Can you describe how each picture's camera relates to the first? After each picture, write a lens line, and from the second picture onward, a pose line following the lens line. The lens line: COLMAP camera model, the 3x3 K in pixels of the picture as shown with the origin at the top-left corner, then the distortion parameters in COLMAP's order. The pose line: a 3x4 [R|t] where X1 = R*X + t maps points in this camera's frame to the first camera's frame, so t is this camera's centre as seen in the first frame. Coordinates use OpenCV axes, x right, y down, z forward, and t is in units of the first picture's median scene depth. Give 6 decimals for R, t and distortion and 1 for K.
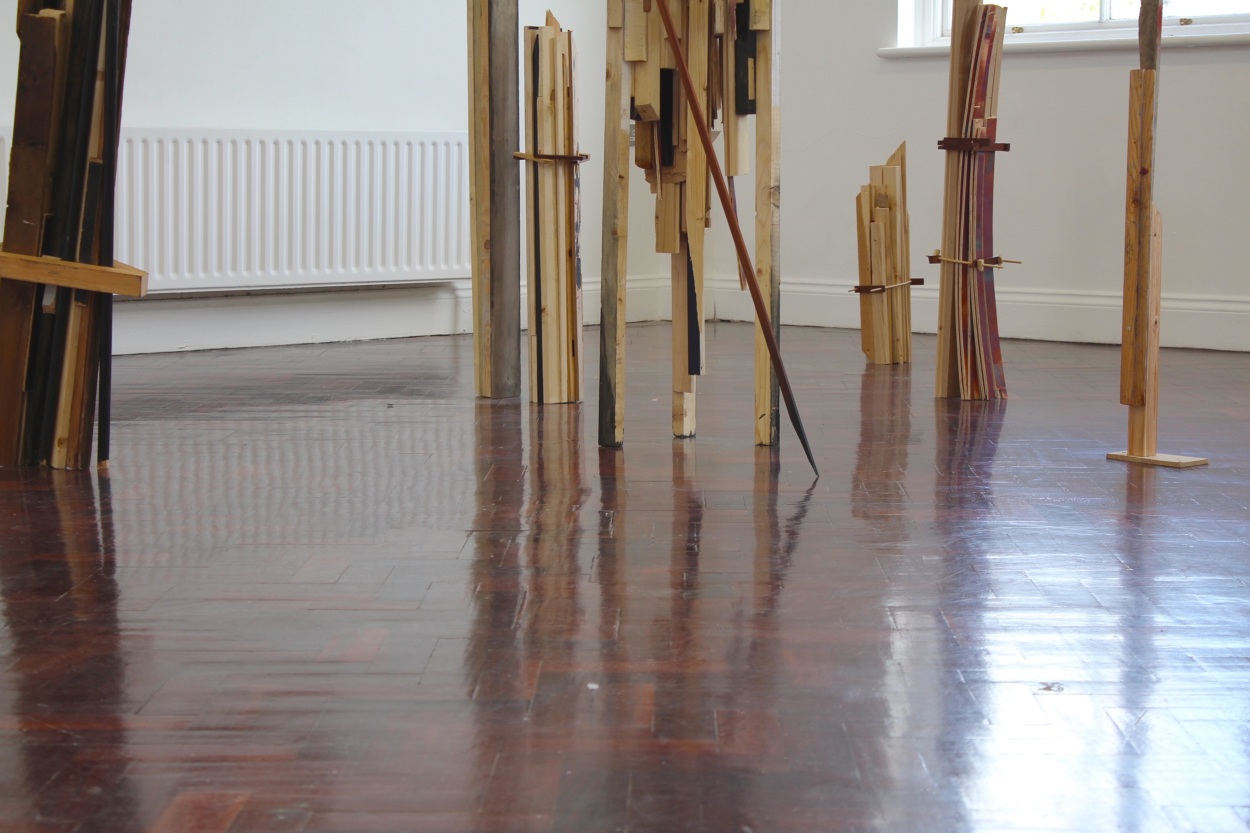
lens RADIAL K [[2563.7, 0, 625.0], [0, 2563.7, 416.5], [0, 0, 1]] dist [0.012278, 0.189110]
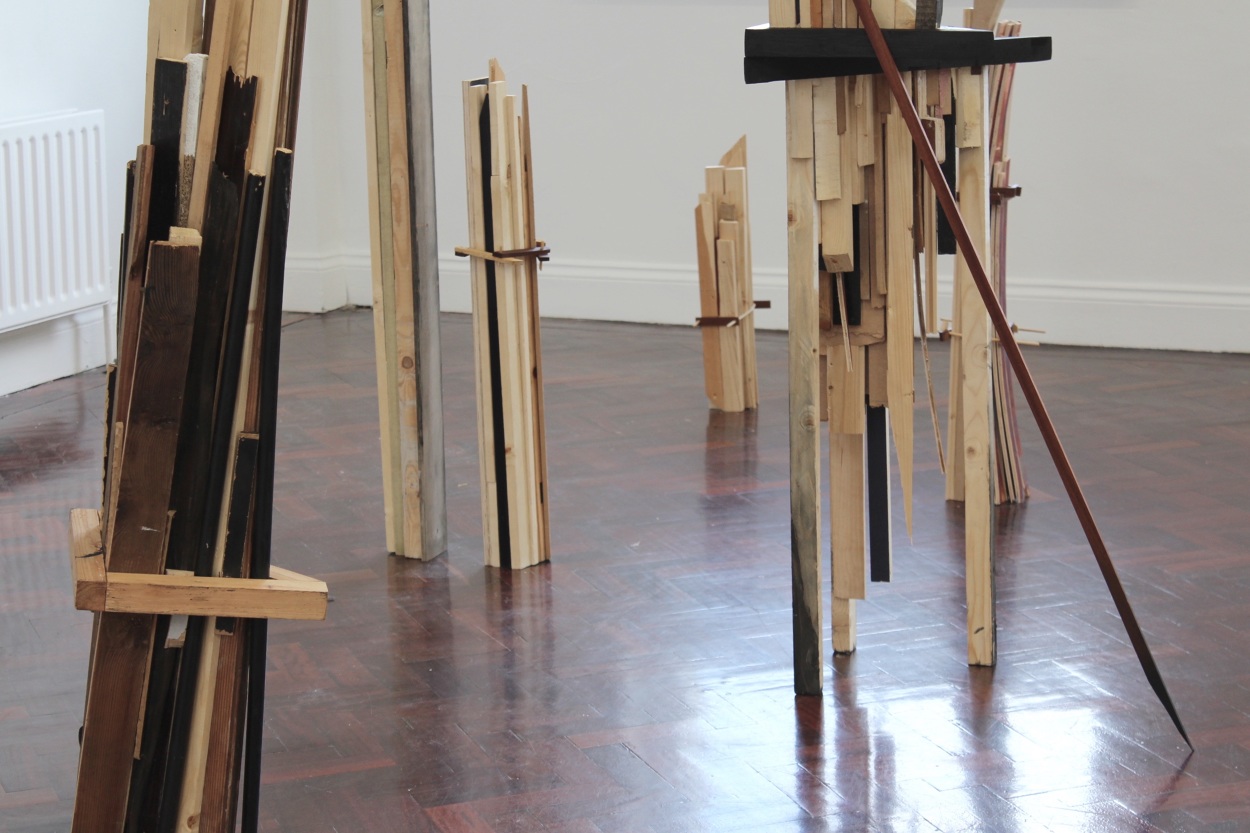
lens RADIAL K [[2950.2, 0, 625.0], [0, 2950.2, 416.5], [0, 0, 1]] dist [0.061769, 0.174011]
pose [[0.933460, -0.095113, 0.345841, -0.359635], [0.060697, 0.992182, 0.109042, -0.172670], [-0.353509, -0.080794, 0.931935, 0.195661]]
